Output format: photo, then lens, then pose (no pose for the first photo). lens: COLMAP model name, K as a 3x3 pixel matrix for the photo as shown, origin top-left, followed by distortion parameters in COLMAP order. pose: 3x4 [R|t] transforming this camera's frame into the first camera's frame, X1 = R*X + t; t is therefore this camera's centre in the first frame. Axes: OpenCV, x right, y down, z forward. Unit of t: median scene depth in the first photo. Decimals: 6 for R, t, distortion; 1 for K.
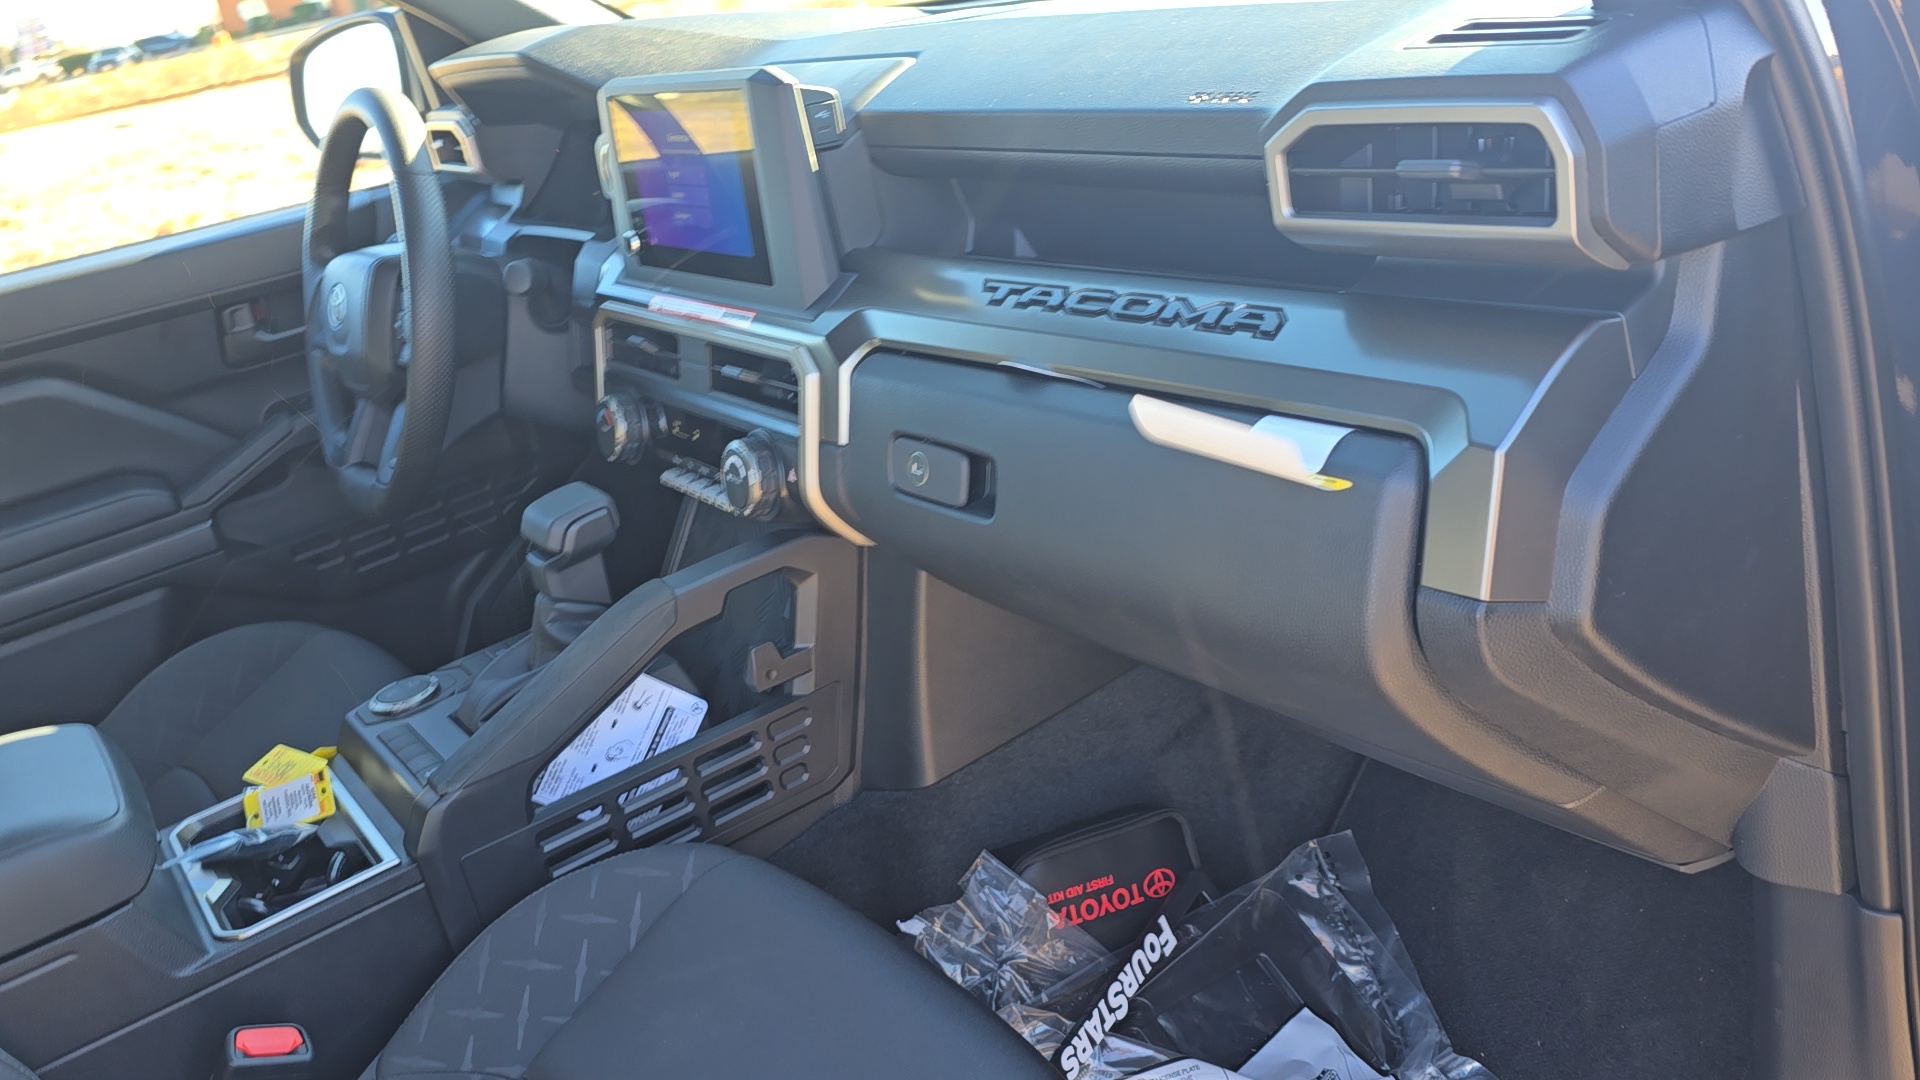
lens RADIAL K [[1619.4, 0, 960.0], [0, 1619.4, 540.0], [0, 0, 1]] dist [-0.011703, 0.003040]
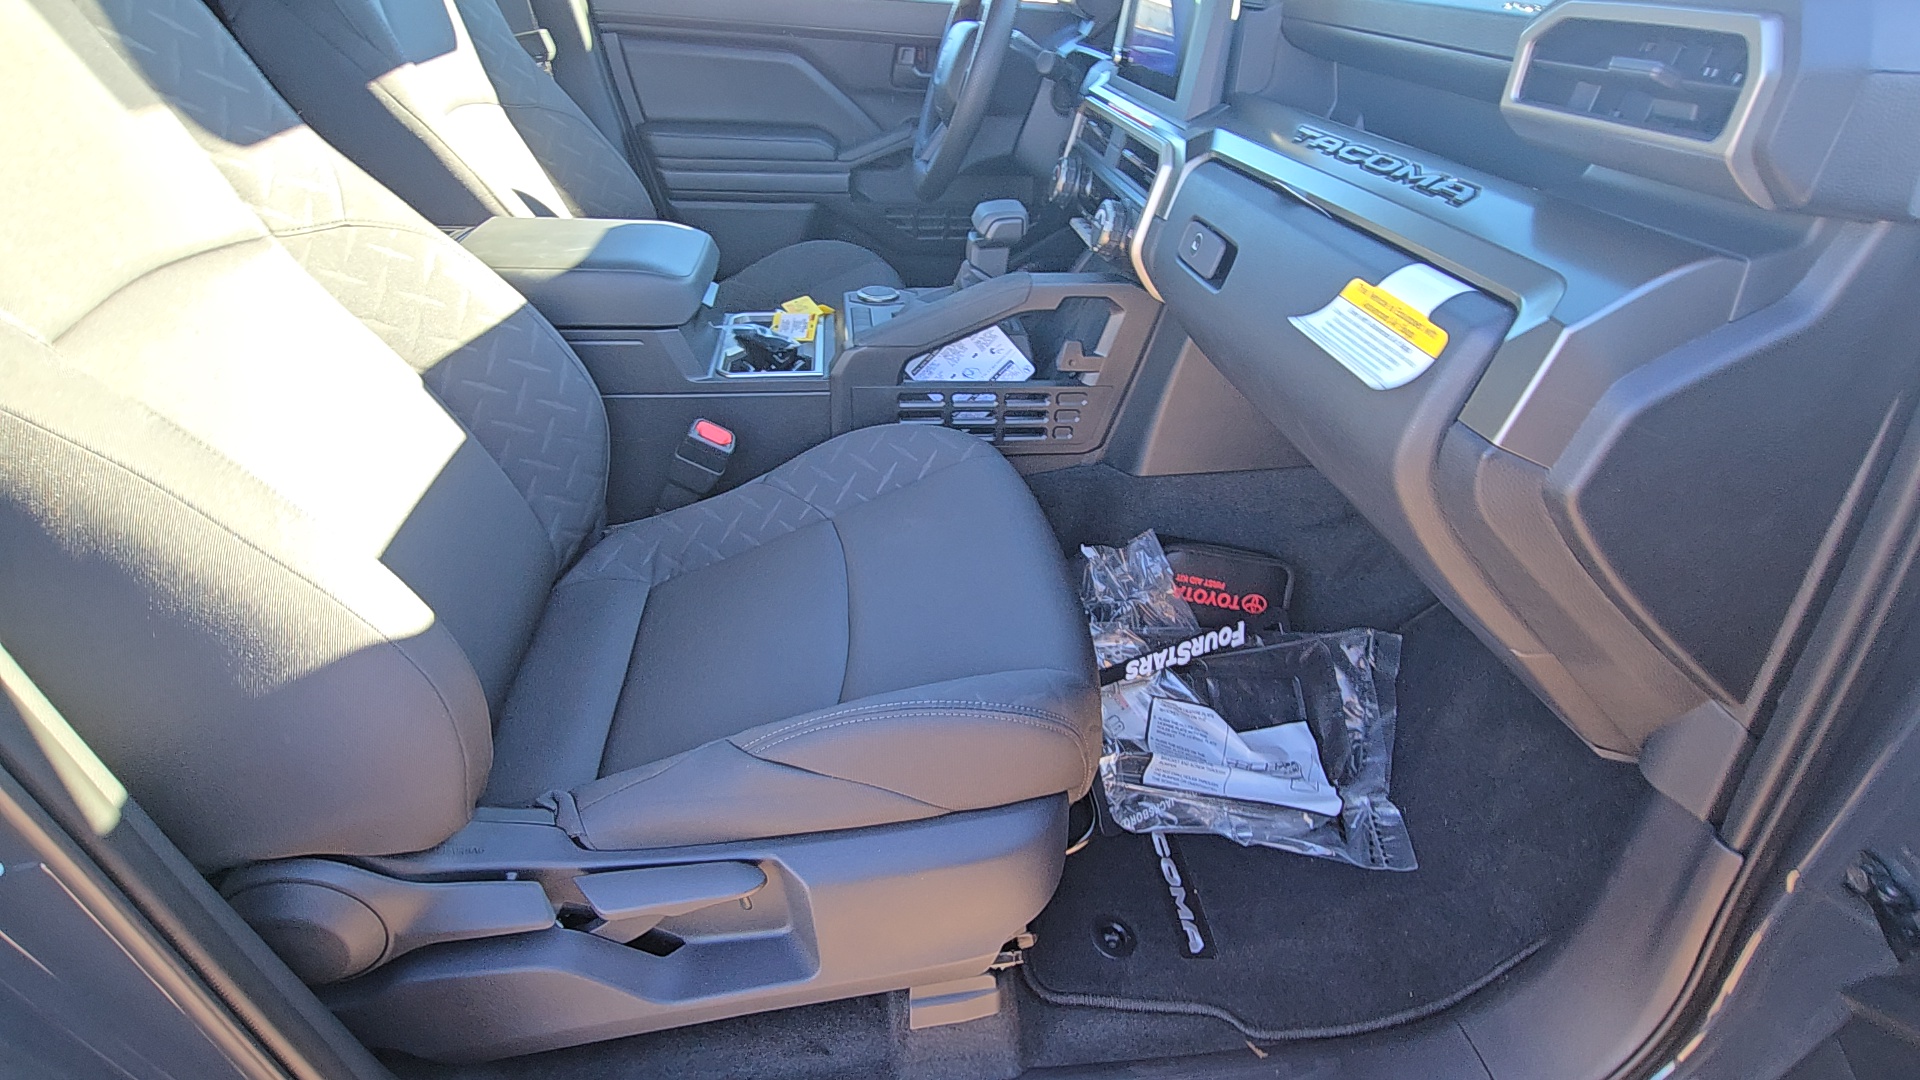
lens RADIAL K [[973.4, 0, 971.7], [0, 973.4, 540.9], [0, 0, 1]] dist [0.001049, 0.000815]
pose [[0.853637, 0.441307, -0.276682, 0.134648], [-0.380803, 0.891180, 0.246553, 0.043624], [0.355378, -0.105105, 0.928794, 0.098426]]
